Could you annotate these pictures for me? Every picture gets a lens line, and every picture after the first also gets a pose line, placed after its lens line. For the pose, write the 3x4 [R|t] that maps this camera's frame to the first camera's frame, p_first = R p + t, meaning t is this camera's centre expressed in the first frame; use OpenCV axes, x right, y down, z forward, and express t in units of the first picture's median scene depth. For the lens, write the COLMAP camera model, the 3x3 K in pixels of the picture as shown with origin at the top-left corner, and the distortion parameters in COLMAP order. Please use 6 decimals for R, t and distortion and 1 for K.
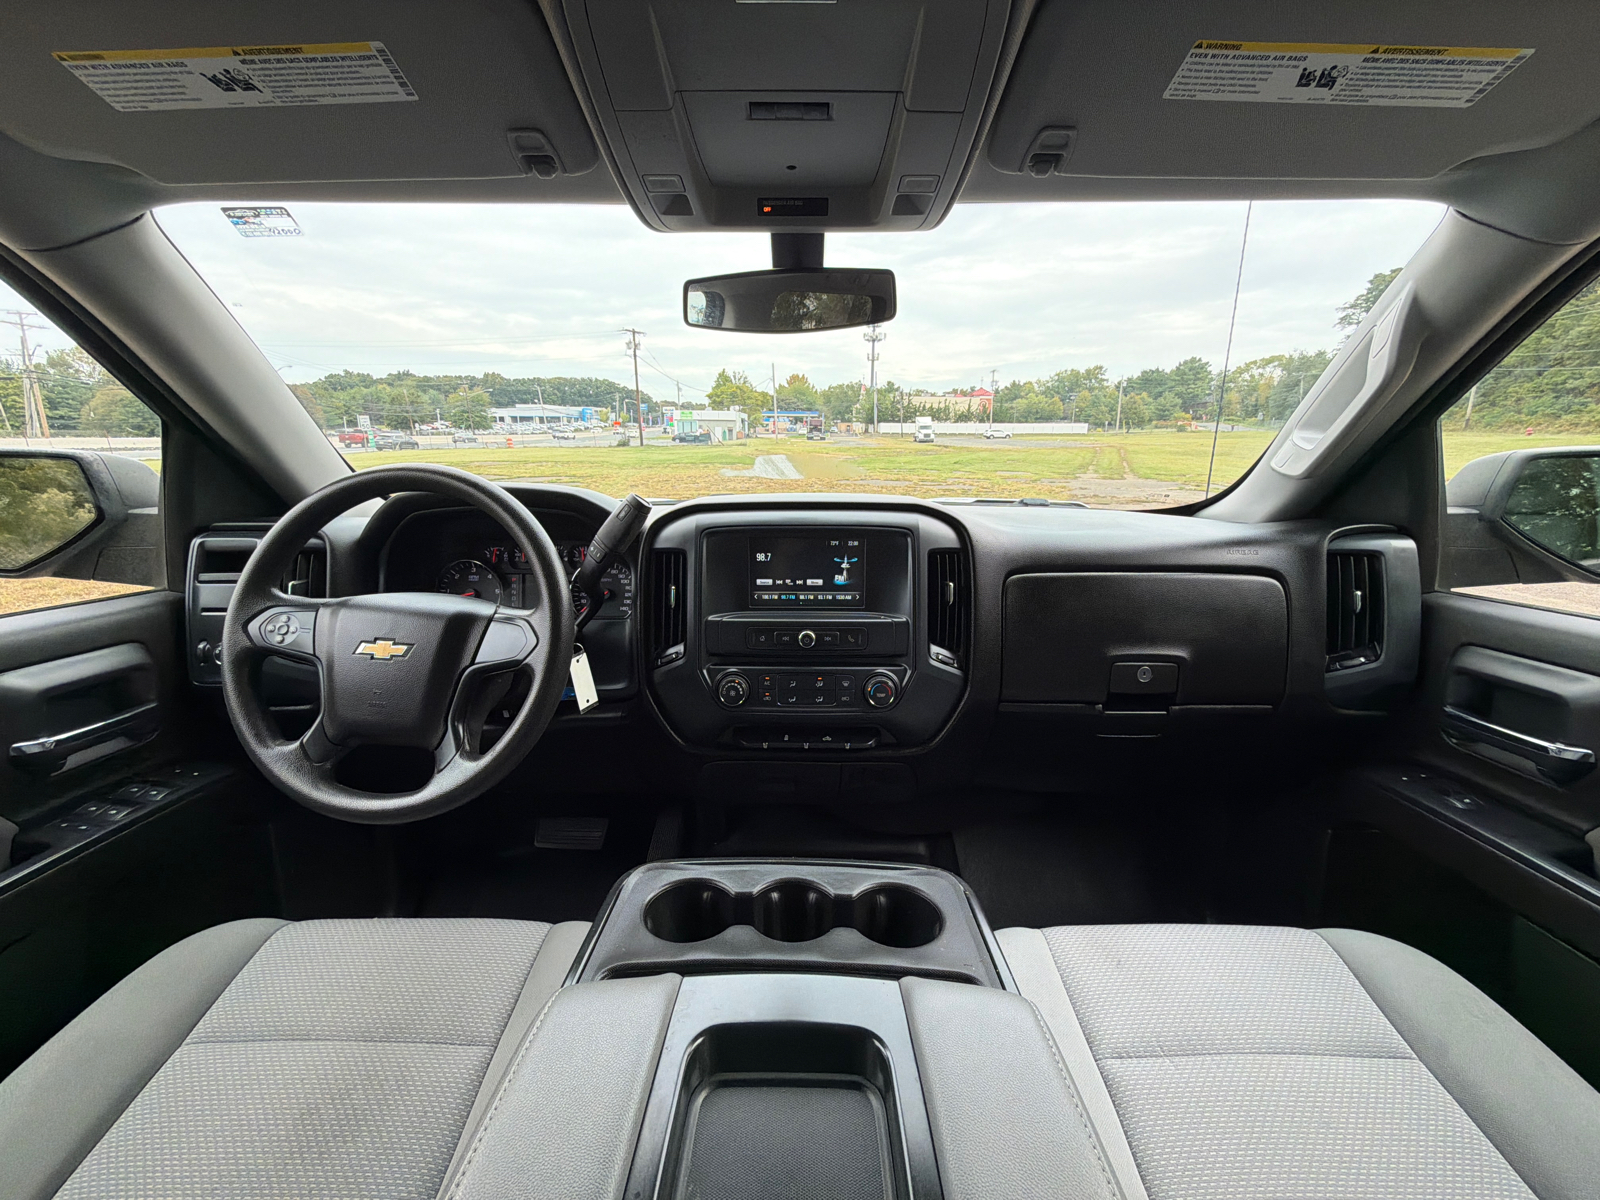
lens RADIAL K [[636.4, 0, 797.1], [0, 636.4, 595.6], [0, 0, 1]] dist [-0.001485, 0.002725]
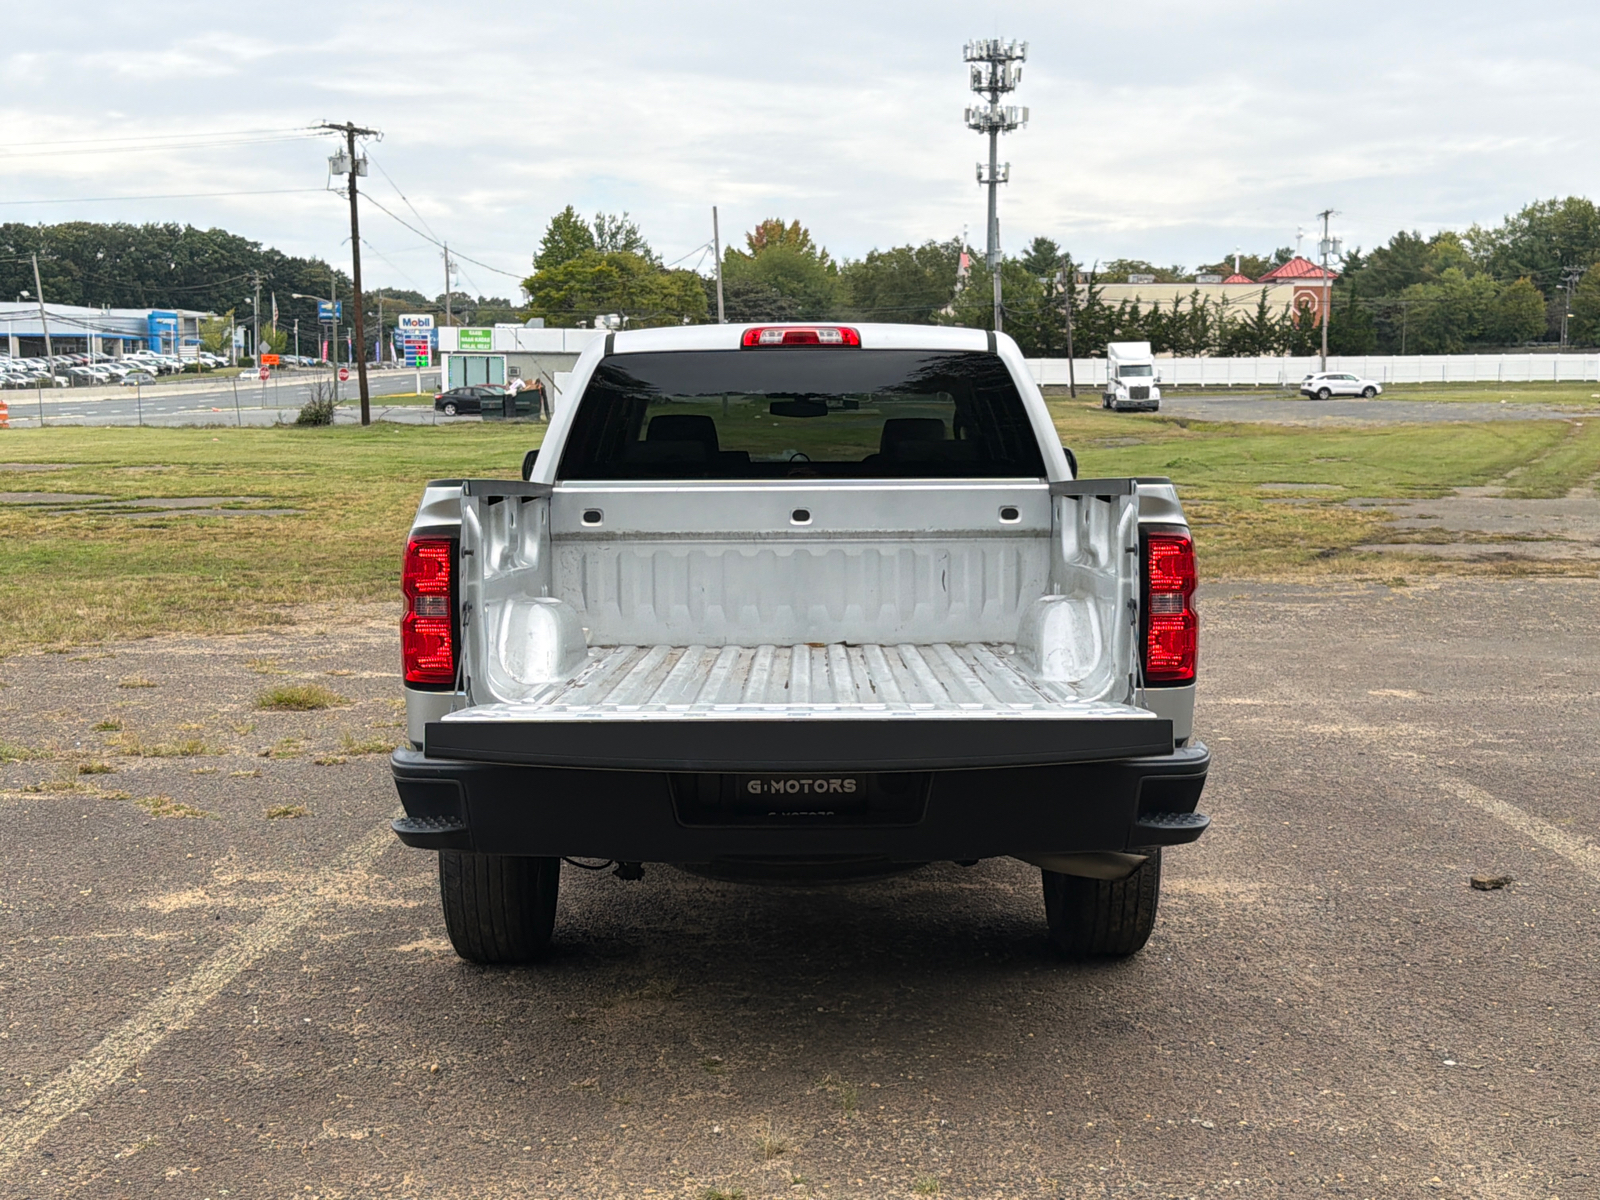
lens RADIAL K [[1138.1, 0, 804.7], [0, 1138.1, 595.3], [0, 0, 1]] dist [0.060453, -0.078872]
pose [[0.999955, -0.004565, -0.008333, 0.019345], [0.003518, 0.992572, -0.121605, -0.064666], [0.008826, 0.121570, 0.992544, 0.395120]]
